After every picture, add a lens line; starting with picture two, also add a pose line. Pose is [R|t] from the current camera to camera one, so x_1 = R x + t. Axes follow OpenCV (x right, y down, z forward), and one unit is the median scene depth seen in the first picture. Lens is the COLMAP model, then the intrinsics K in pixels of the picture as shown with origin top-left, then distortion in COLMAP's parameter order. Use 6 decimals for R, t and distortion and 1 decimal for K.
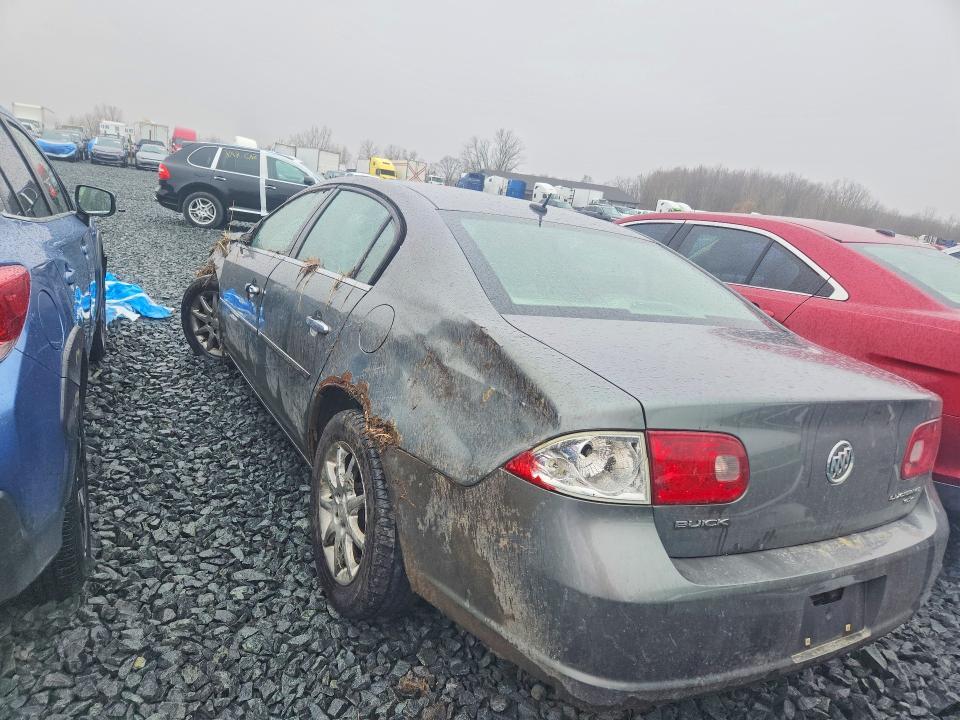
lens RADIAL K [[631.3, 0, 480.0], [0, 631.3, 360.0], [0, 0, 1]] dist [0.042054, -0.000301]
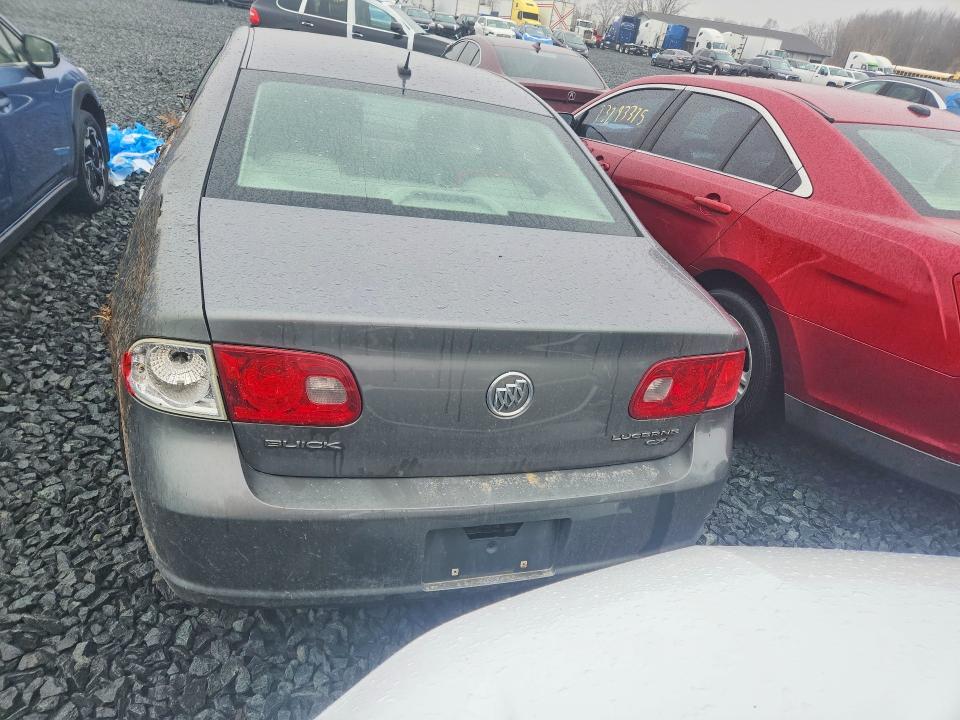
lens RADIAL K [[637.0, 0, 480.0], [0, 637.0, 360.0], [0, 0, 1]] dist [0.075518, -0.070088]
pose [[0.977110, 0.103627, -0.185789, 0.632957], [-0.064362, 0.976409, 0.206113, -0.063043], [0.202764, -0.189437, 0.960729, 0.139000]]
